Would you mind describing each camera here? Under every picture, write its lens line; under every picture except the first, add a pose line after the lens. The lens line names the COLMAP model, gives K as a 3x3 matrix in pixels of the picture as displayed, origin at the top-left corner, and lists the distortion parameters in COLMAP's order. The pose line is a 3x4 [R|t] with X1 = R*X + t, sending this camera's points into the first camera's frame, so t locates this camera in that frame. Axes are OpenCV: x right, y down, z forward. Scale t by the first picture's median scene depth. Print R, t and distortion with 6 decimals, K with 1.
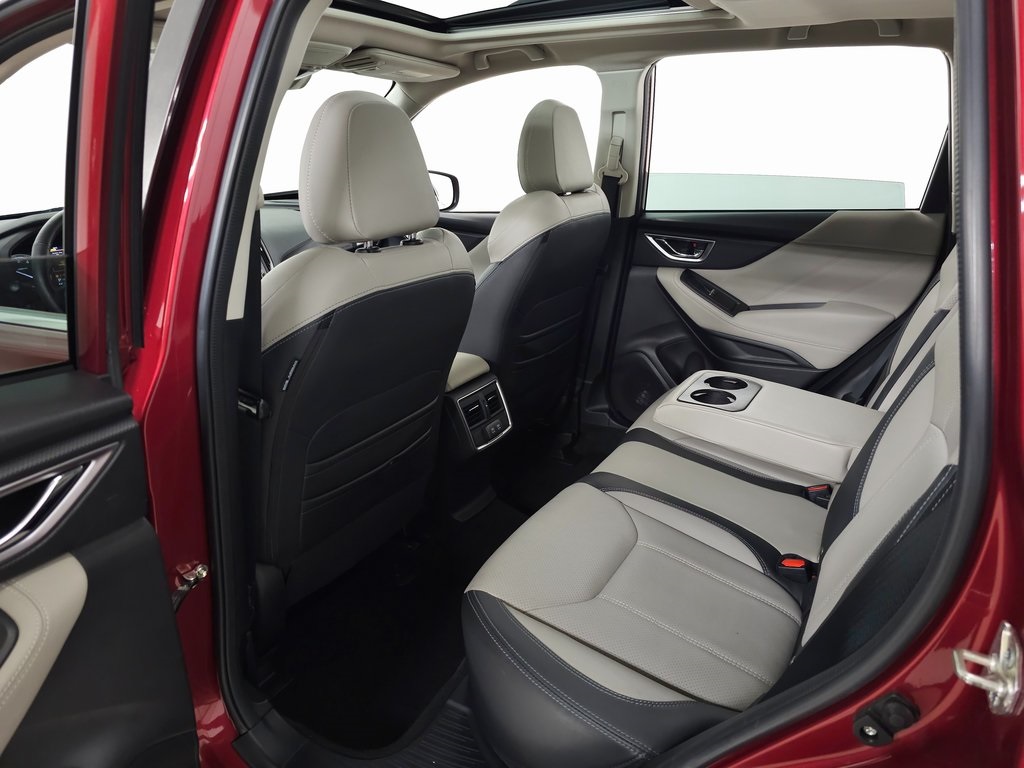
lens RADIAL K [[709.9, 0, 512.0], [0, 709.9, 384.0], [0, 0, 1]] dist [0.070777, -0.076787]
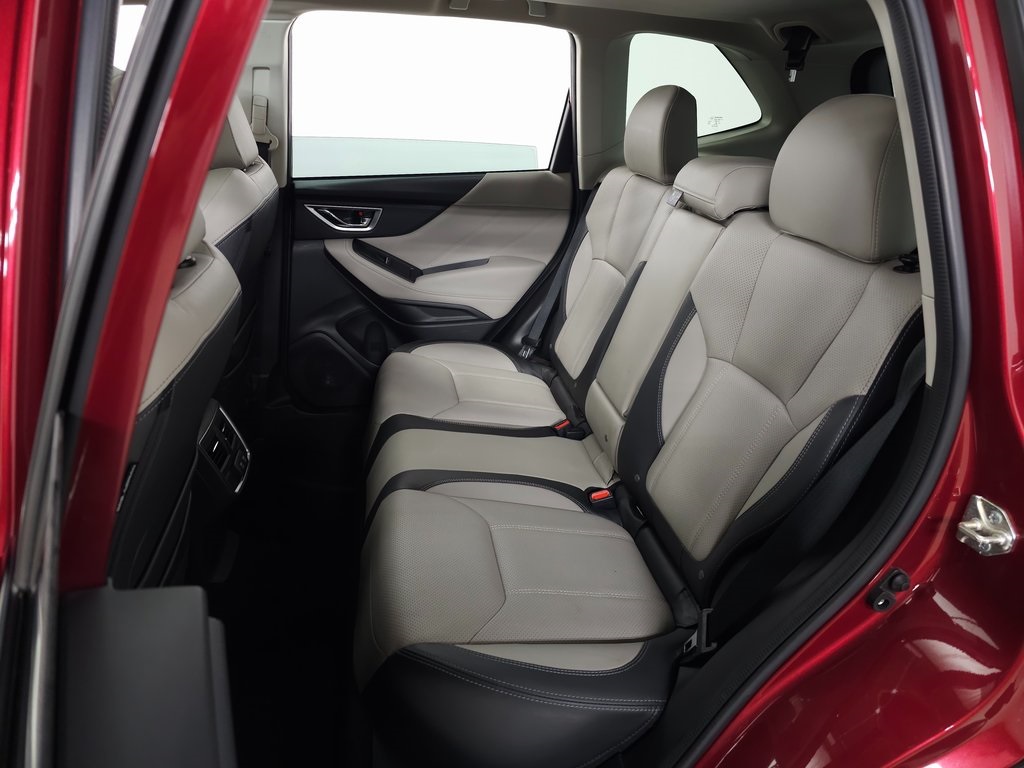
lens RADIAL K [[709.9, 0, 512.0], [0, 709.9, 384.0], [0, 0, 1]] dist [0.070777, -0.076787]
pose [[0.744019, -0.240904, 0.623219, -0.251899], [0.184973, 0.970549, 0.154337, -0.083900], [-0.642045, 0.000449, 0.766667, 0.133623]]
